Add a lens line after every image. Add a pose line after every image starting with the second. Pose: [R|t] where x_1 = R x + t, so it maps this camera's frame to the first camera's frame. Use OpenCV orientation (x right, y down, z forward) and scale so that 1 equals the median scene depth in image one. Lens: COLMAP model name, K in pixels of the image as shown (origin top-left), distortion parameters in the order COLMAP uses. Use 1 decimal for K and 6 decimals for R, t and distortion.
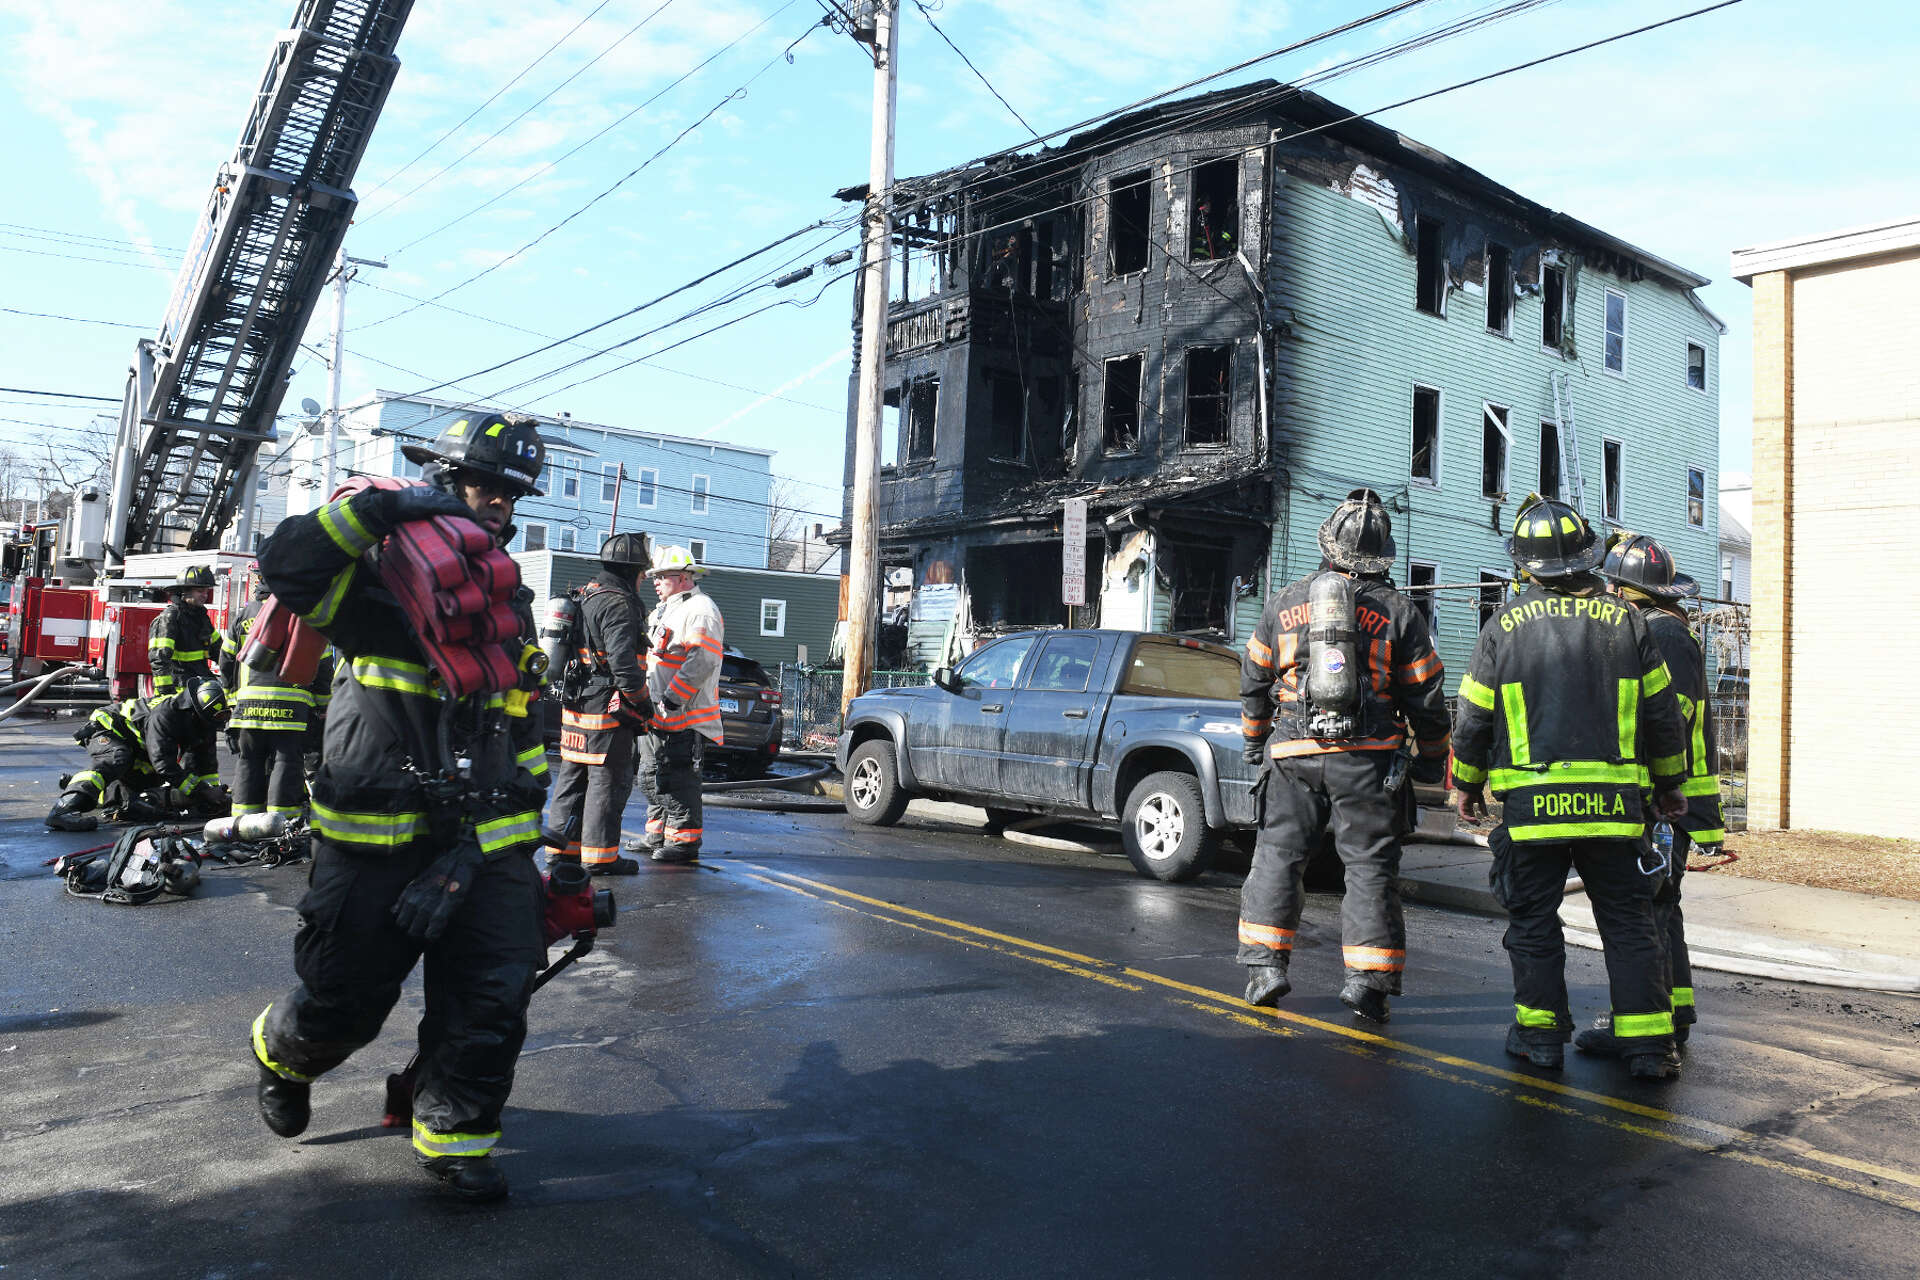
lens RADIAL K [[1443.4, 0, 984.5], [0, 1443.4, 590.9], [0, 0, 1]] dist [-0.042597, -0.009647]
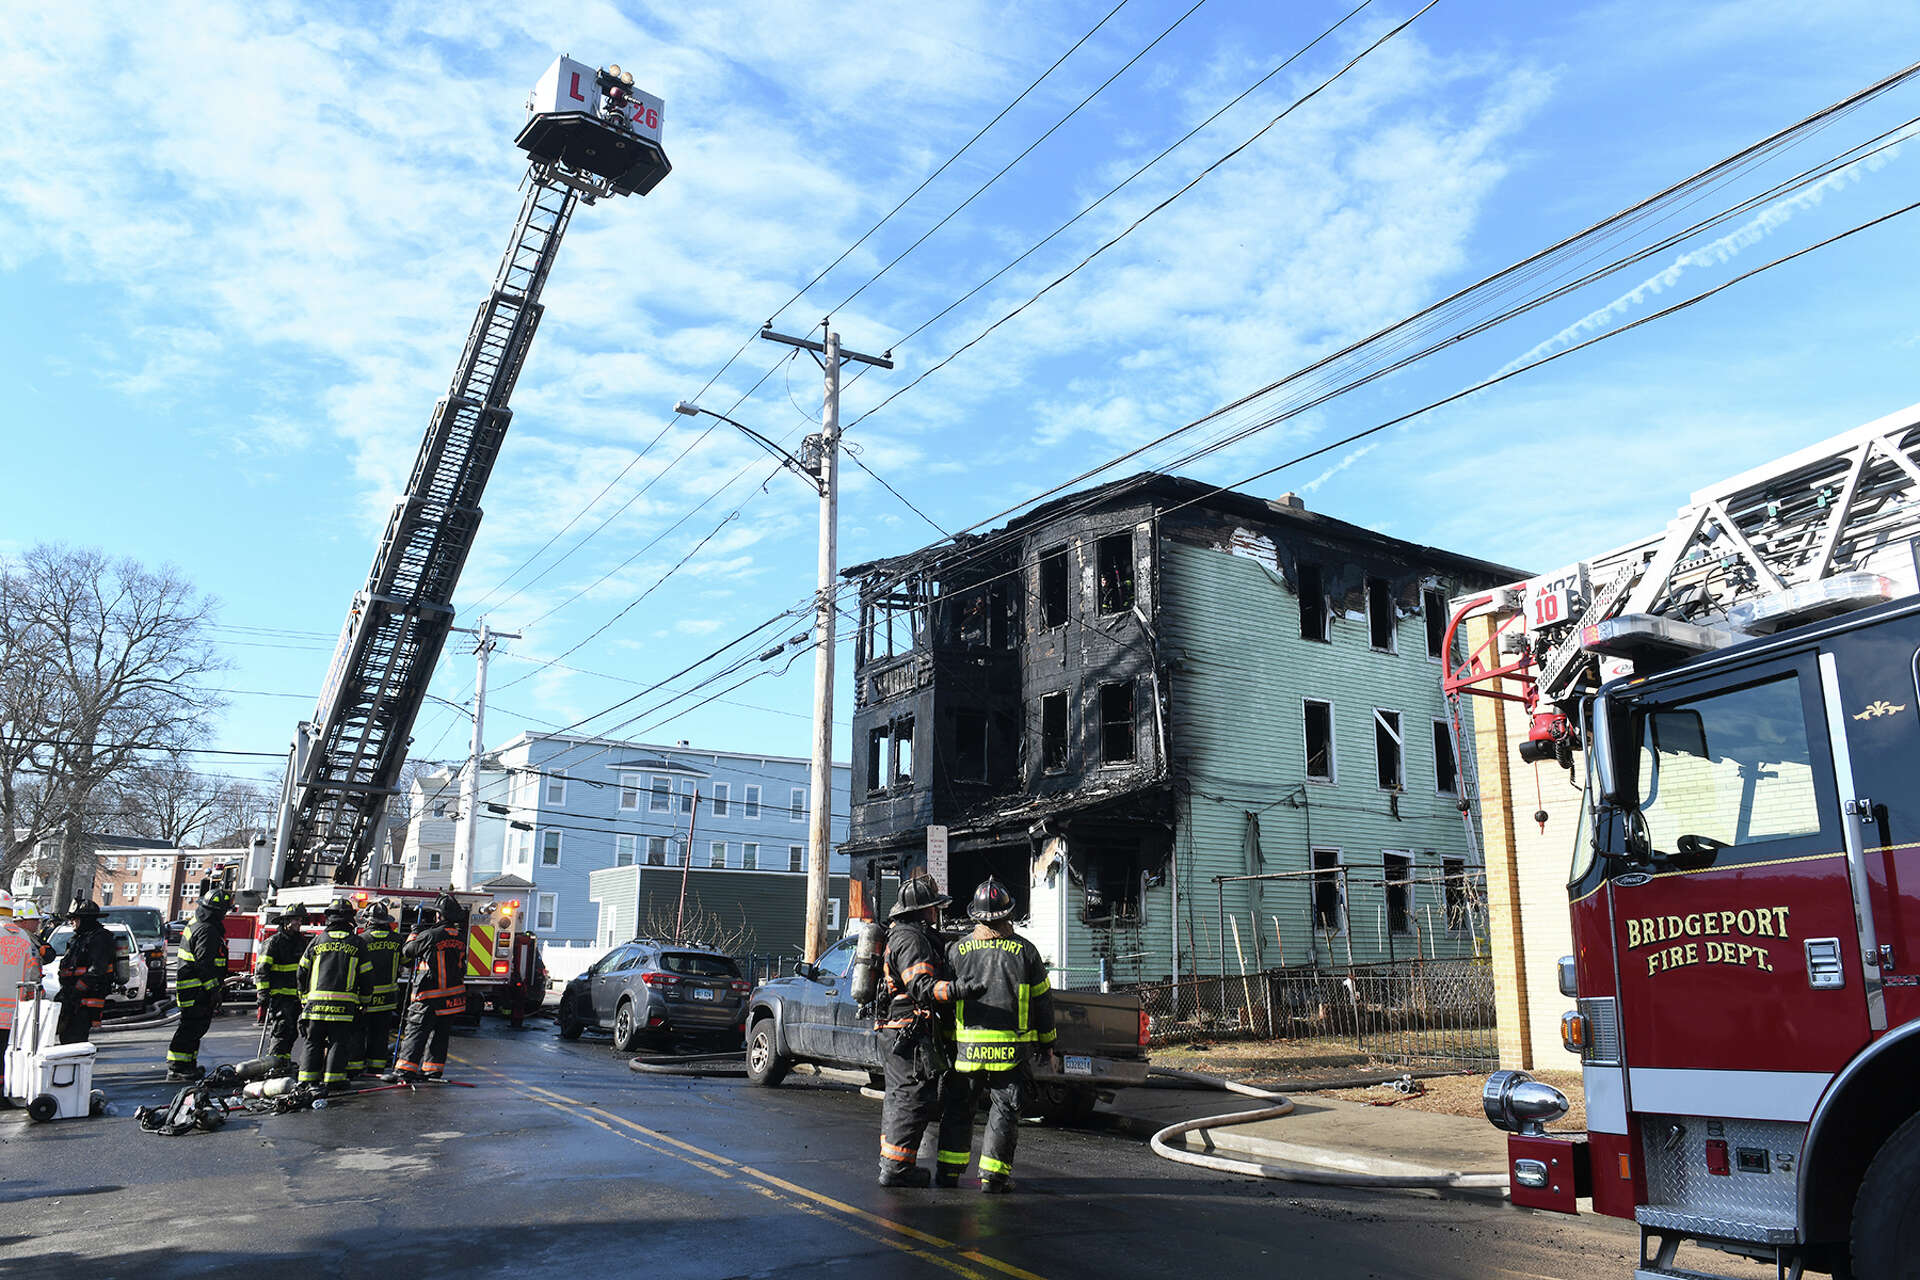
lens RADIAL K [[1310.3, 0, 955.7], [0, 1310.3, 639.5], [0, 0, 1]] dist [-0.045337, -0.004709]
pose [[0.992737, -0.061059, -0.103660, 0.138542], [0.041668, 0.982810, -0.179856, -0.009706], [0.112860, 0.174230, 0.978216, -0.123262]]
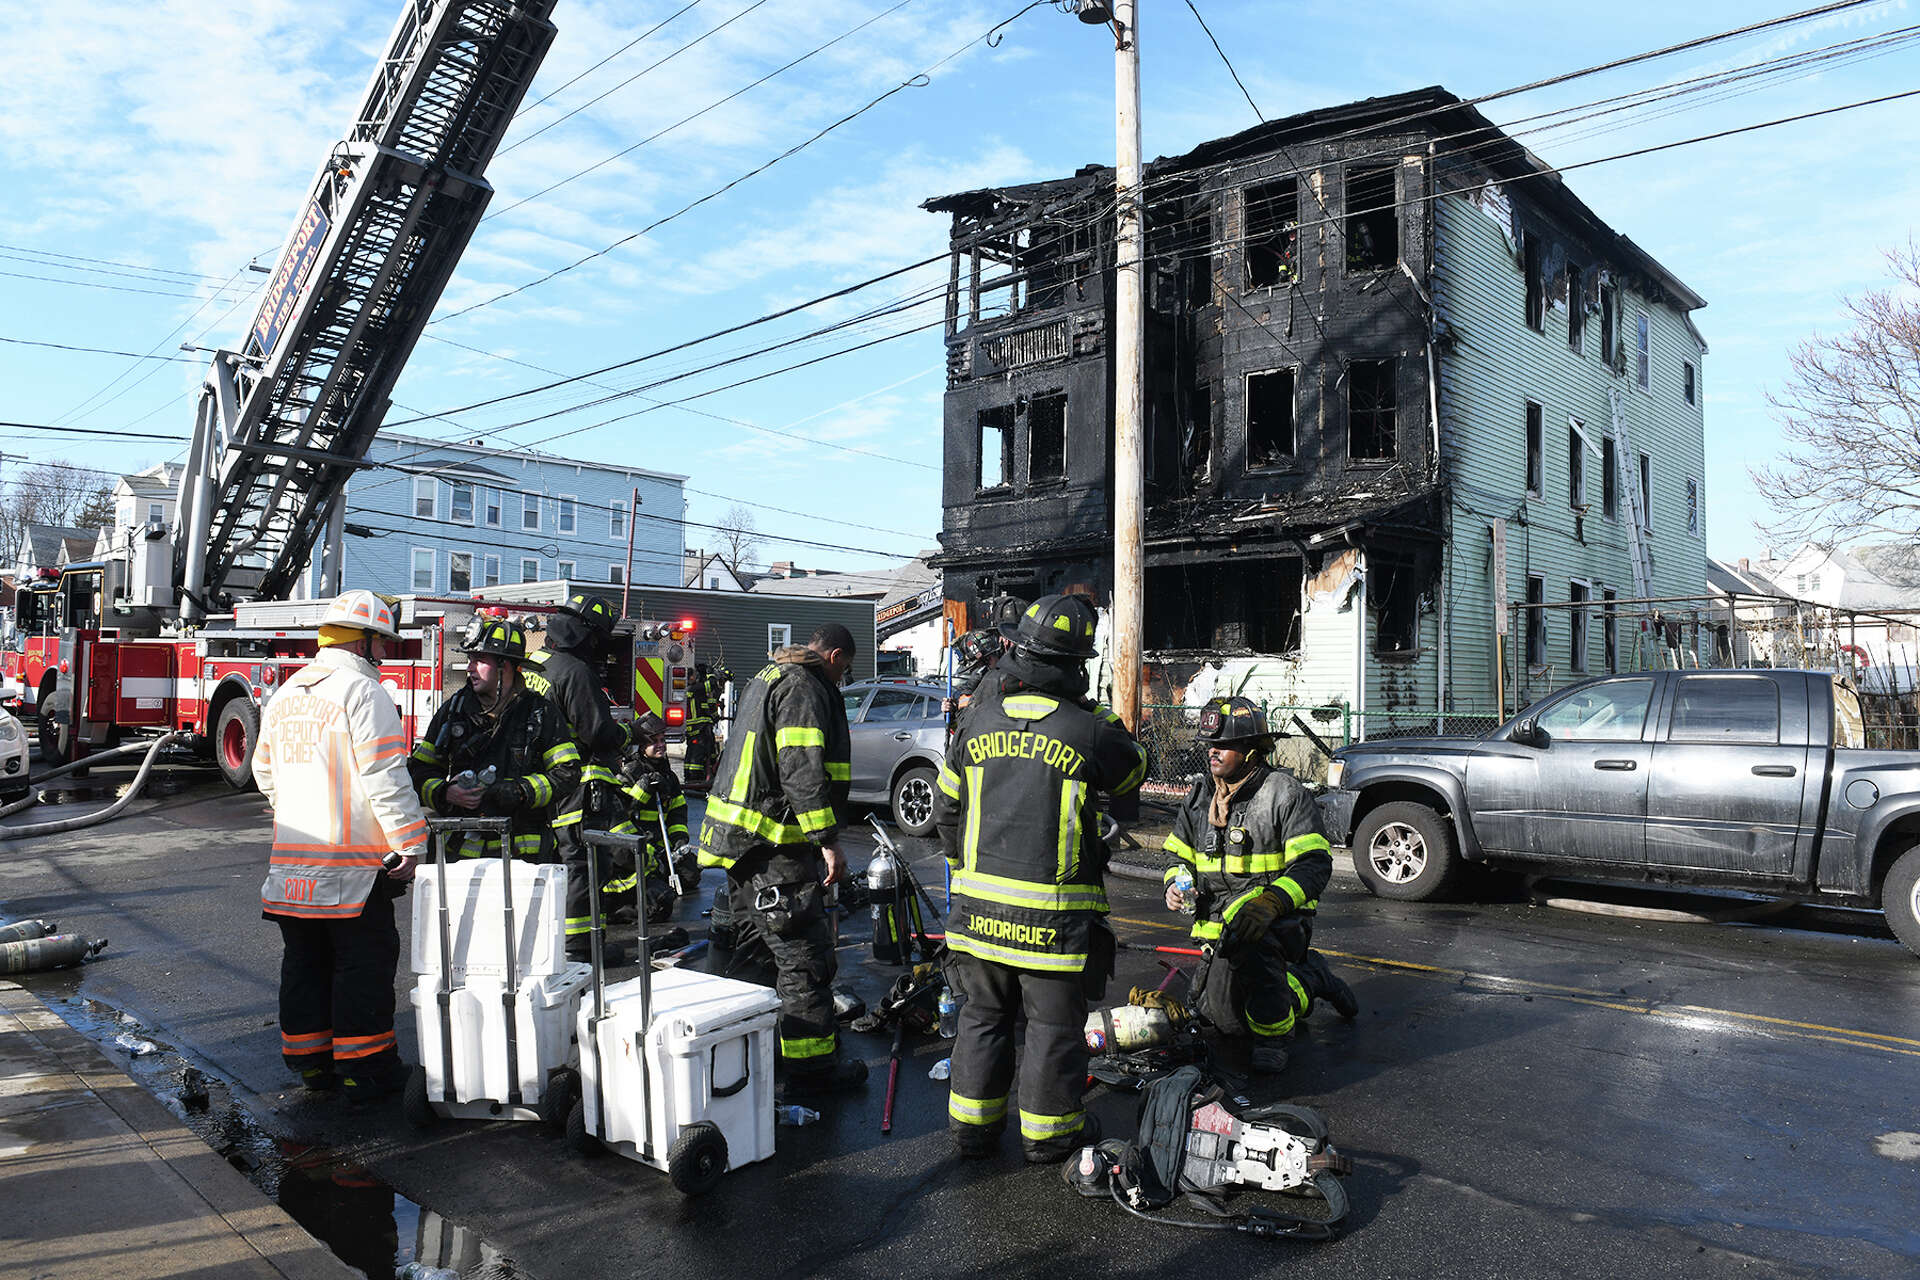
lens RADIAL K [[1310.3, 0, 956.0], [0, 1310.3, 647.2], [0, 0, 1]] dist [-0.045337, -0.004709]
pose [[0.990848, -0.030634, 0.131457, -0.249920], [0.025973, 0.998977, 0.037028, -0.014151], [-0.132457, -0.033275, 0.990630, 0.152168]]
